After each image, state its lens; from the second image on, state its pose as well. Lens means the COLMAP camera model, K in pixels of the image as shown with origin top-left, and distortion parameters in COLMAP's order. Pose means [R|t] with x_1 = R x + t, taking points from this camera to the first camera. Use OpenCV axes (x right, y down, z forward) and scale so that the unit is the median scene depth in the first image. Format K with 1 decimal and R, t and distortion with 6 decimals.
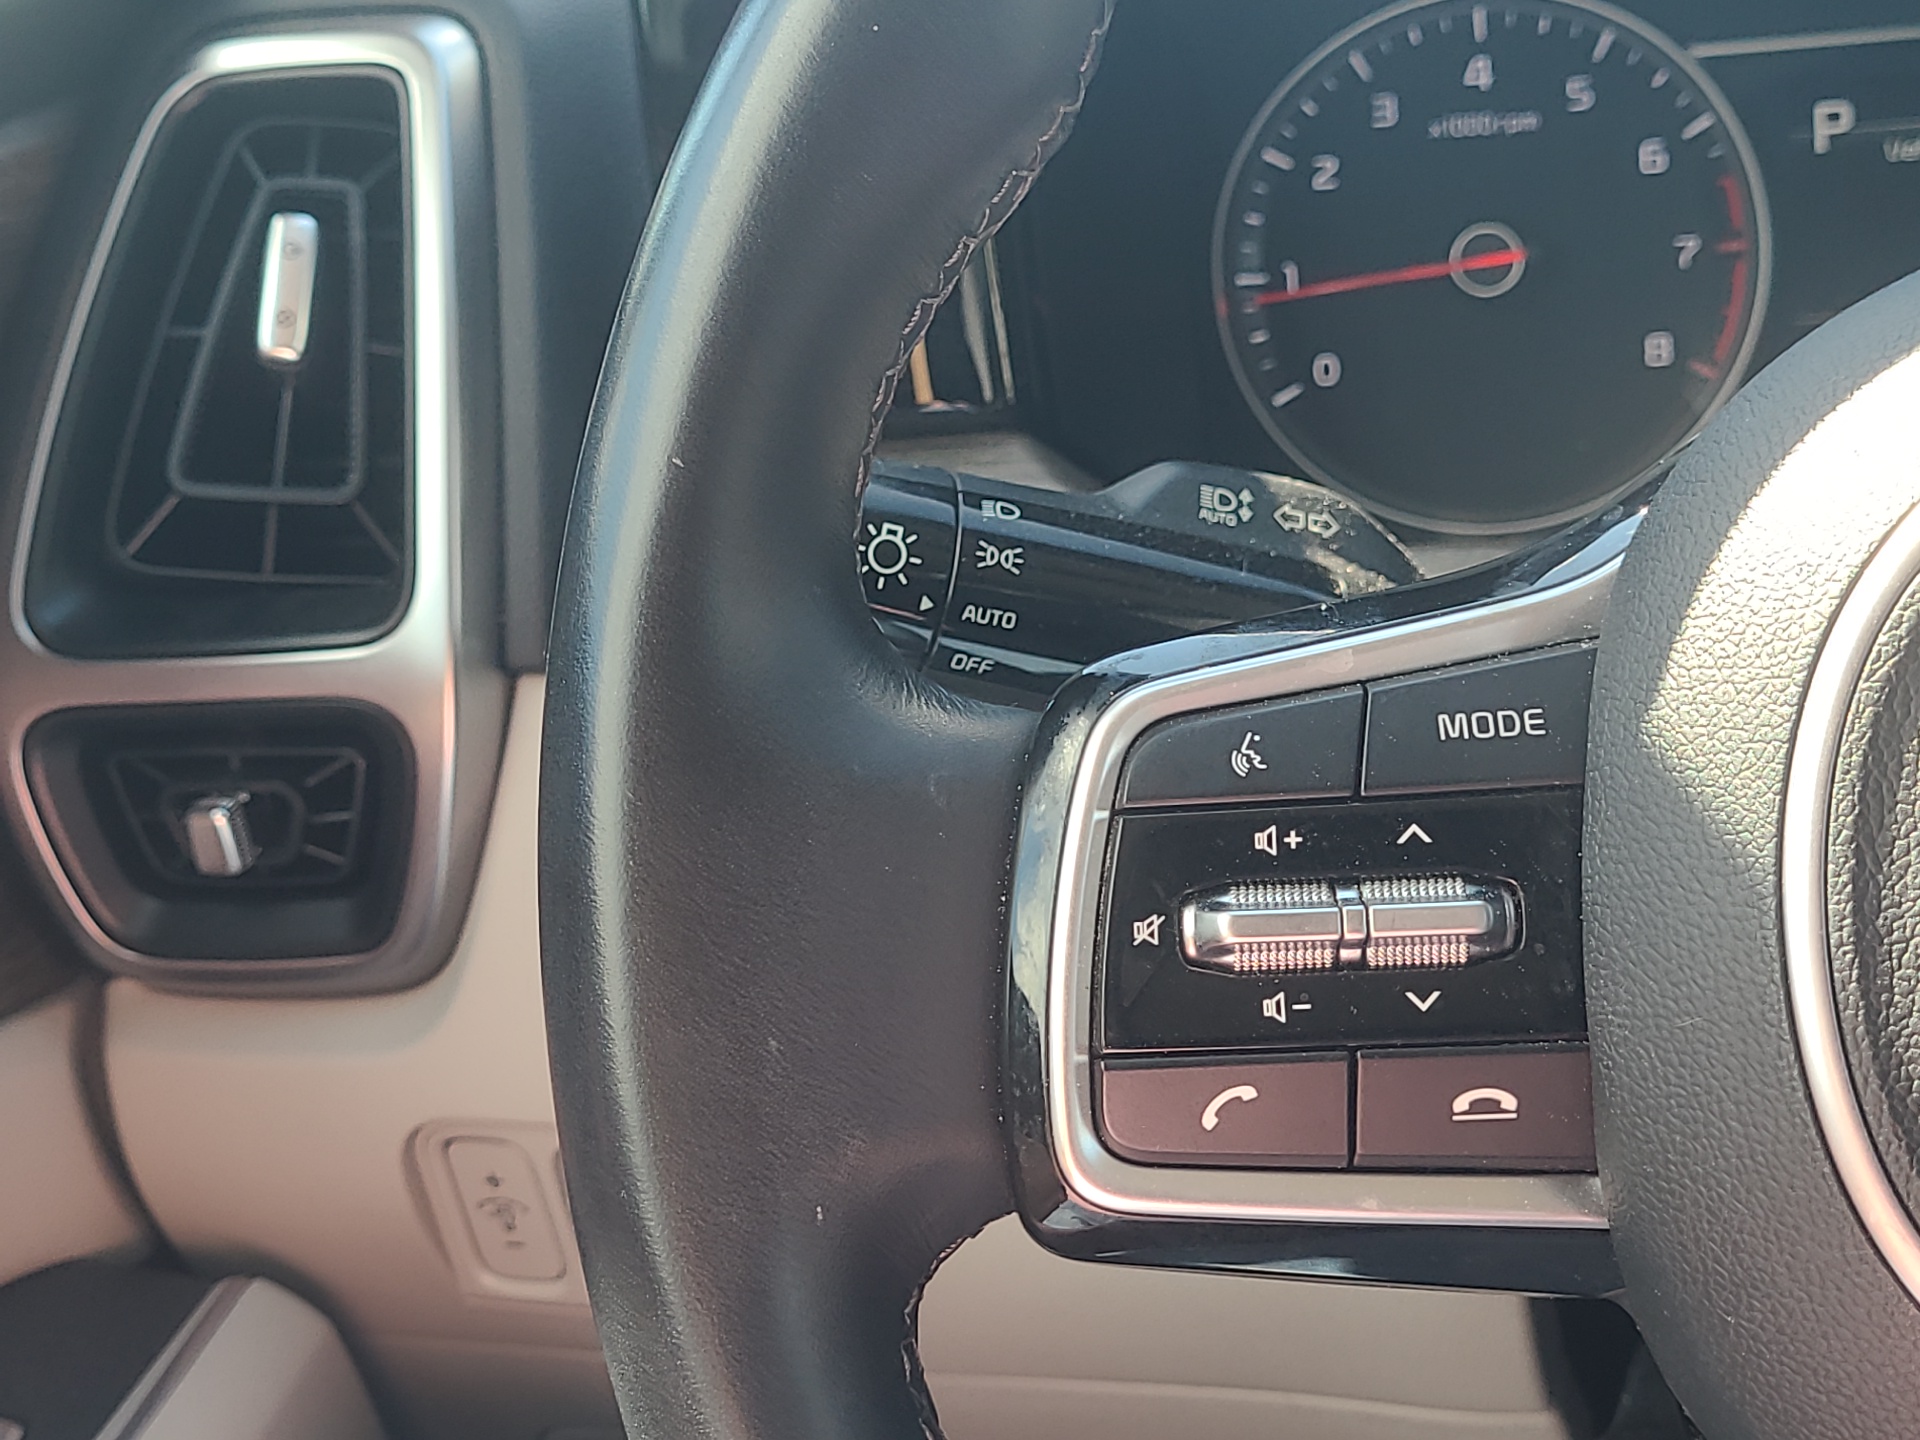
lens RADIAL K [[2990.9, 0, 954.5], [0, 2990.9, 722.0], [0, 0, 1]] dist [0.017233, 0.000000]
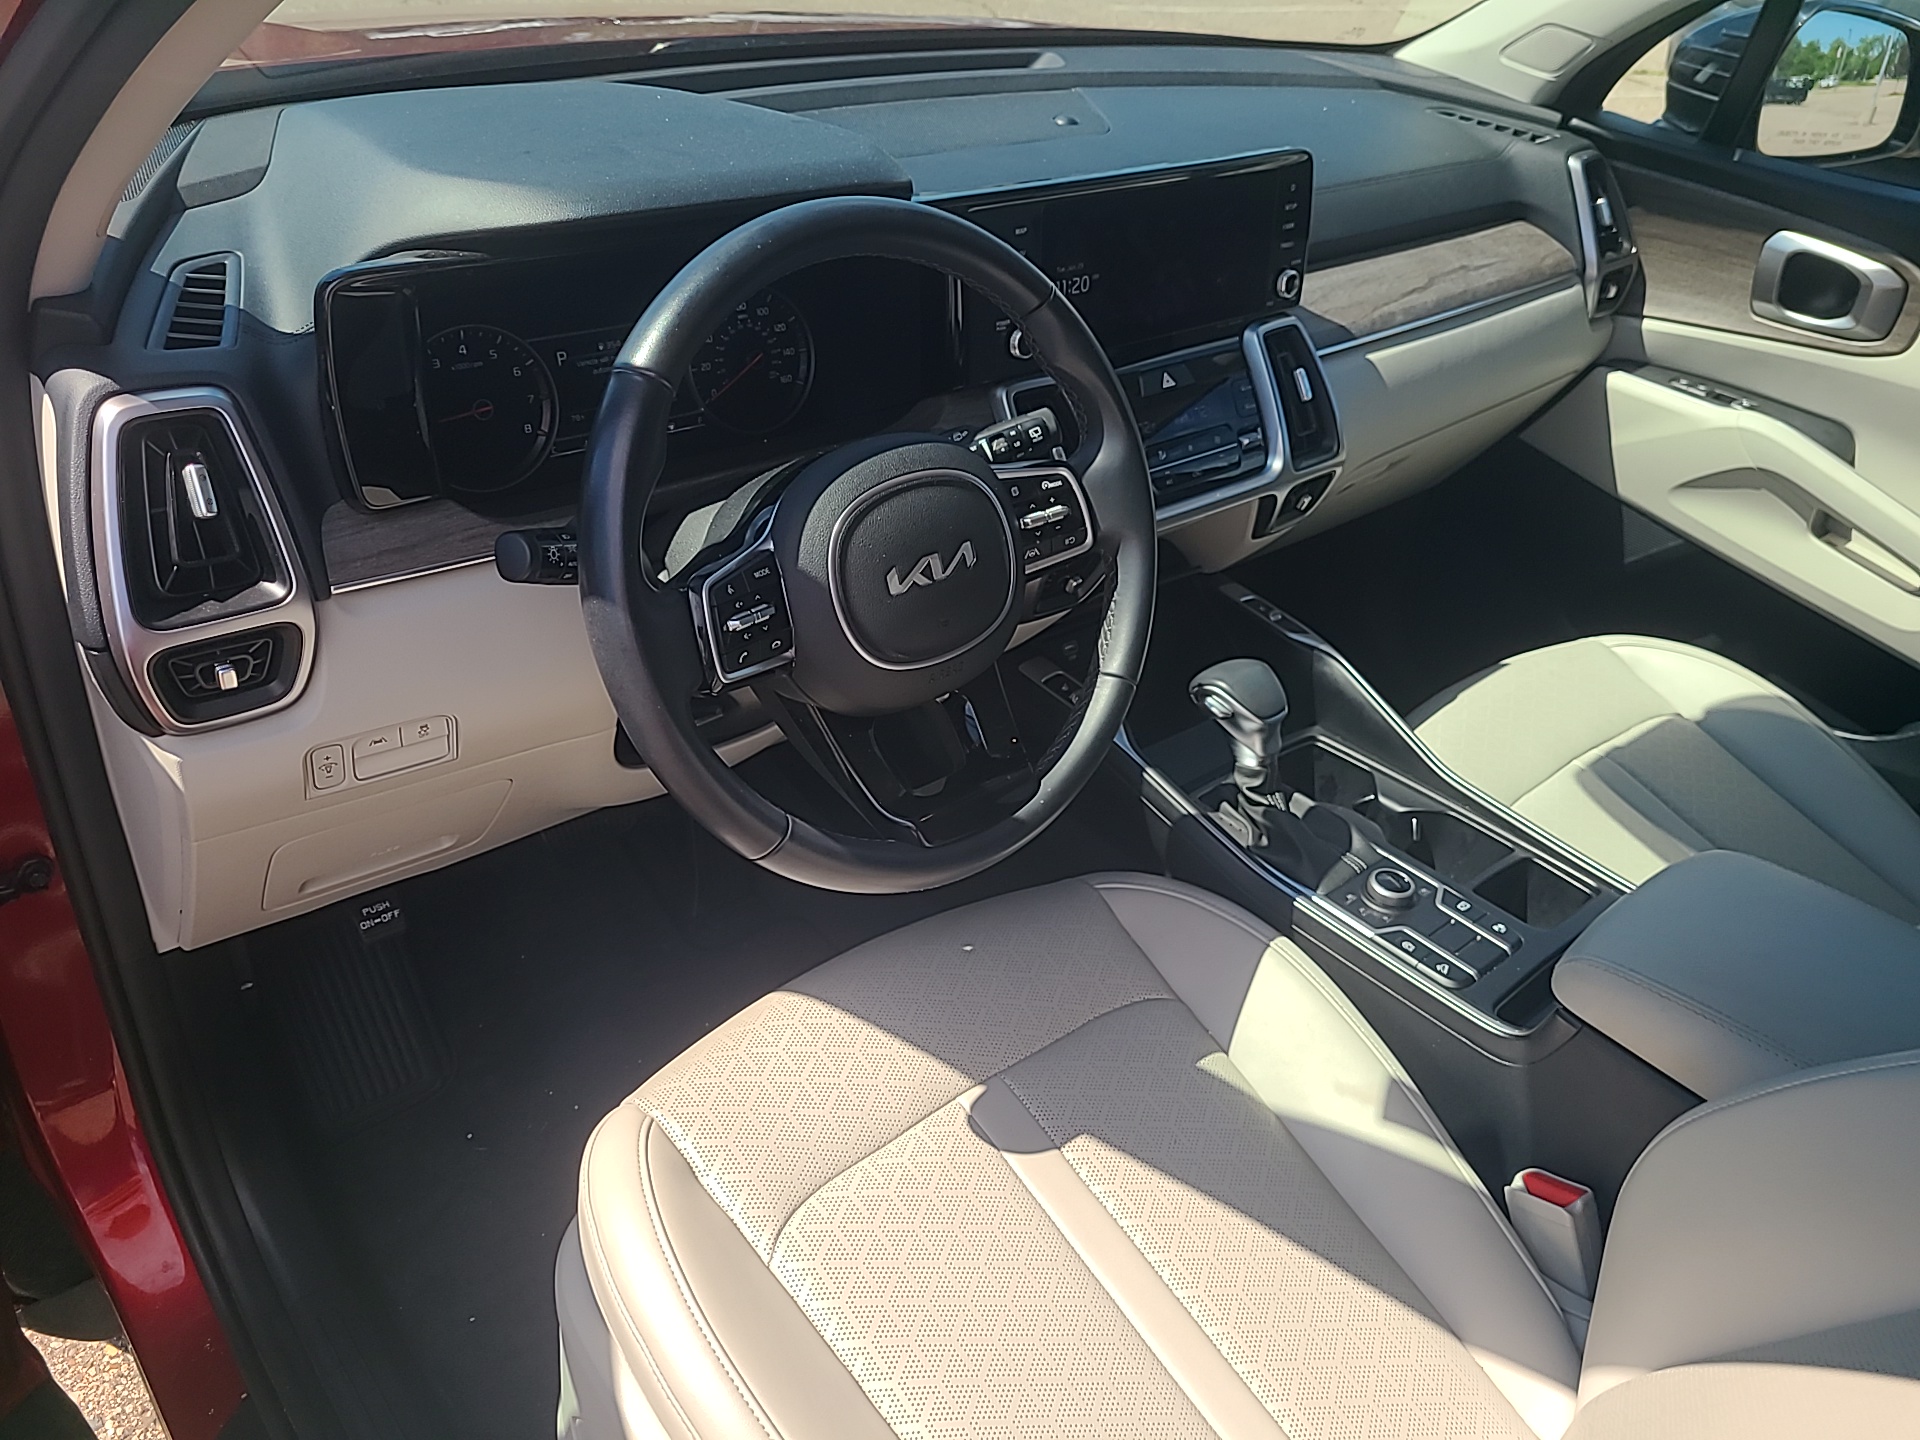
lens RADIAL K [[1462.4, 0, 951.8], [0, 1462.4, 721.9], [0, 0, 1]] dist [0.024293, -0.009921]
pose [[0.599119, -0.294949, 0.744353, -1.431100], [0.117544, 0.952003, 0.282620, -0.389086], [-0.791985, -0.081829, 0.605032, -0.732480]]
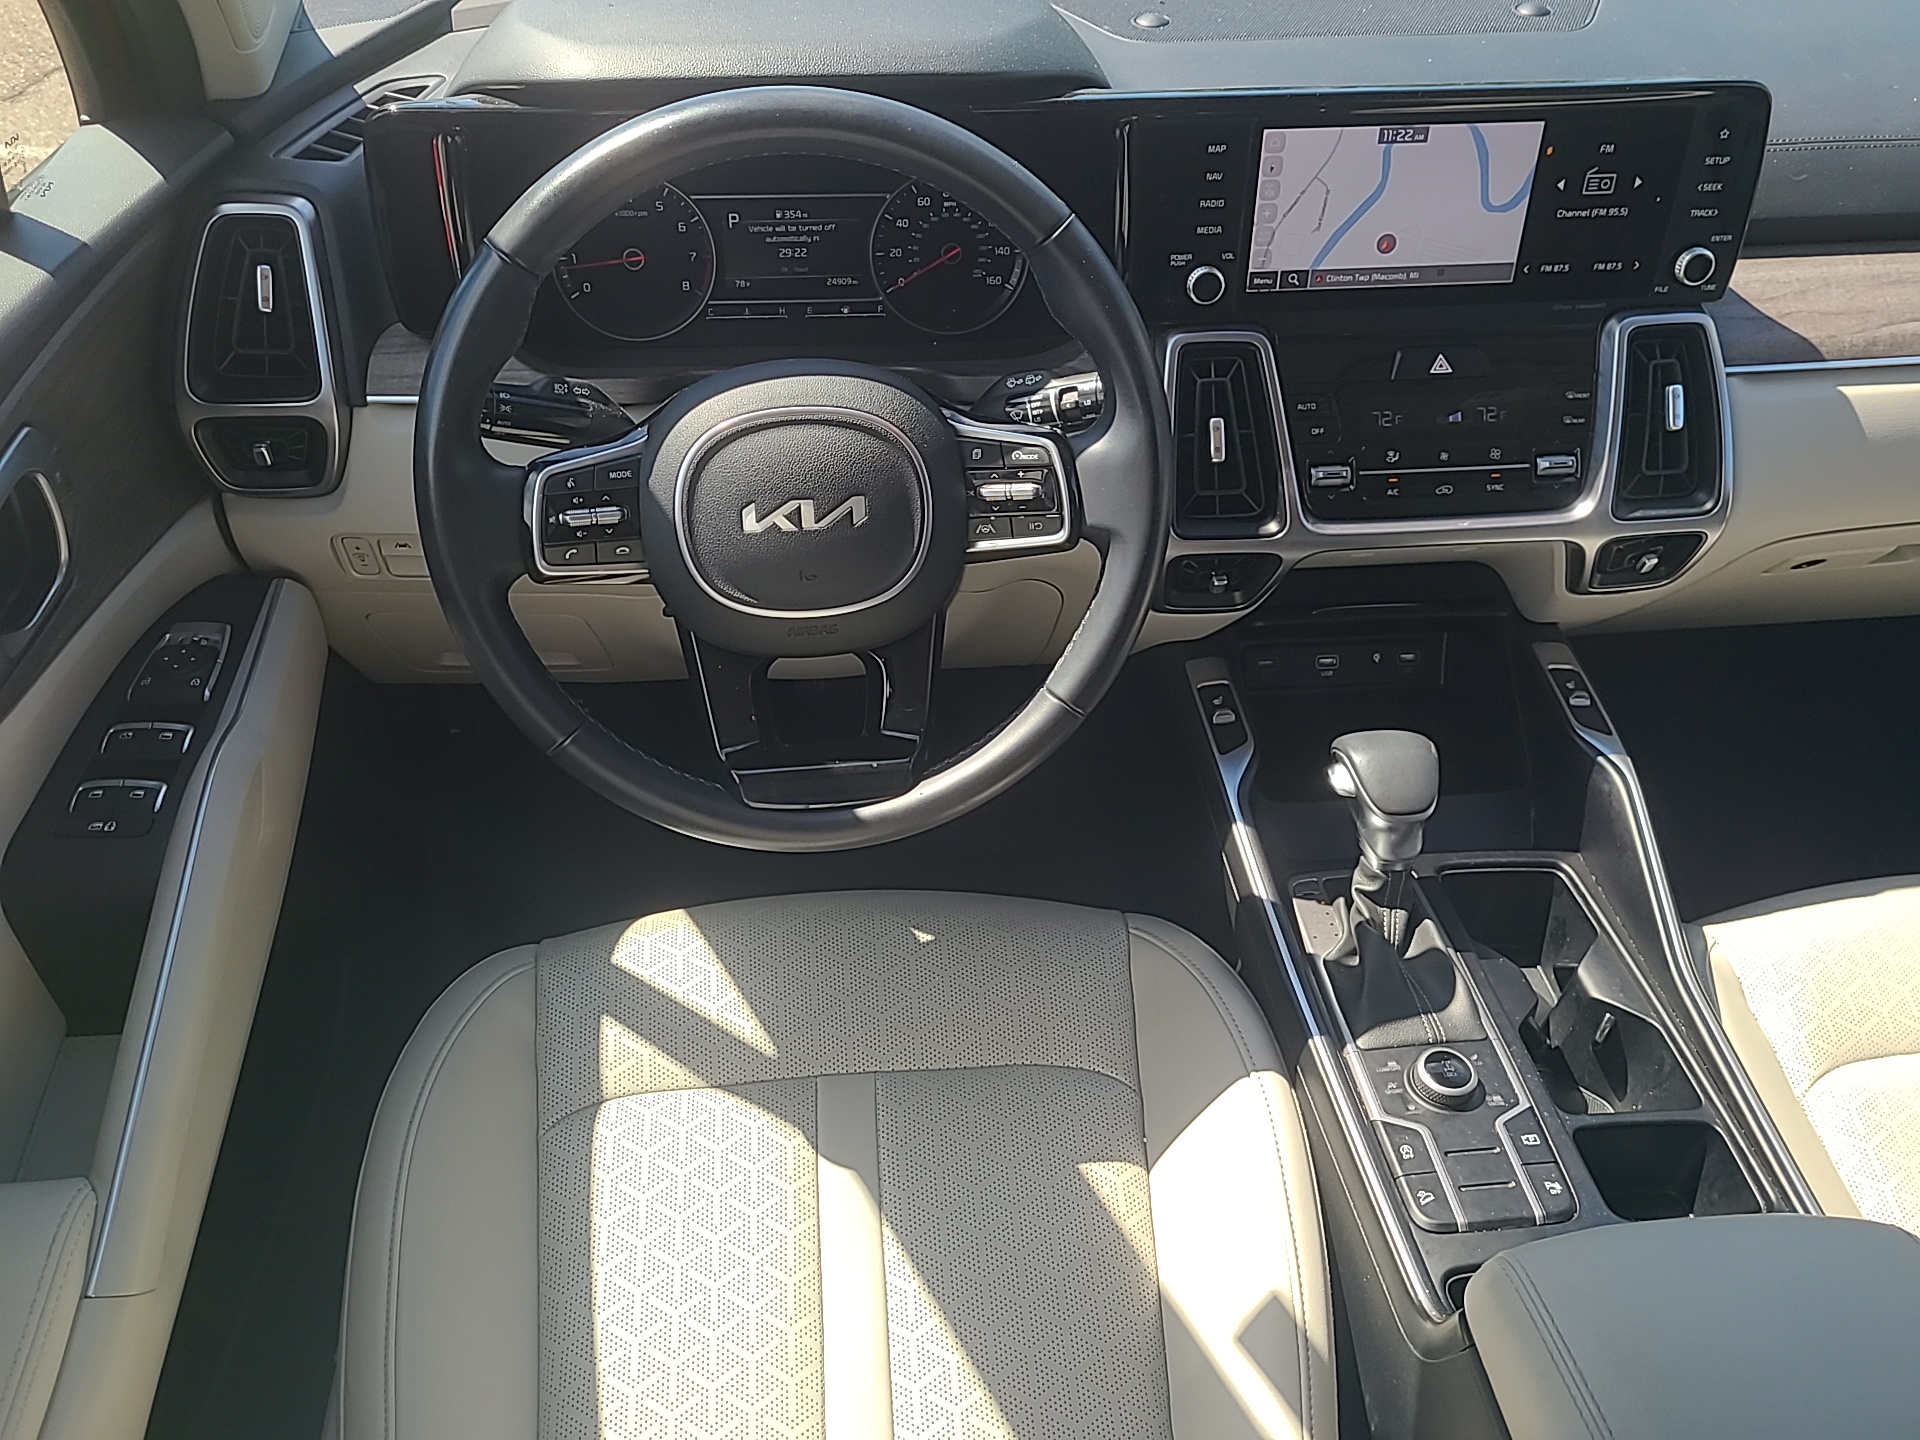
lens RADIAL K [[1534.3, 0, 935.1], [0, 1534.3, 729.1], [0, 0, 1]] dist [0.023494, -0.011178]
pose [[0.949555, -0.089111, 0.300673, -0.117205], [-0.017293, 0.942441, 0.333925, -0.417890], [-0.313123, -0.322280, 0.893359, -1.427969]]
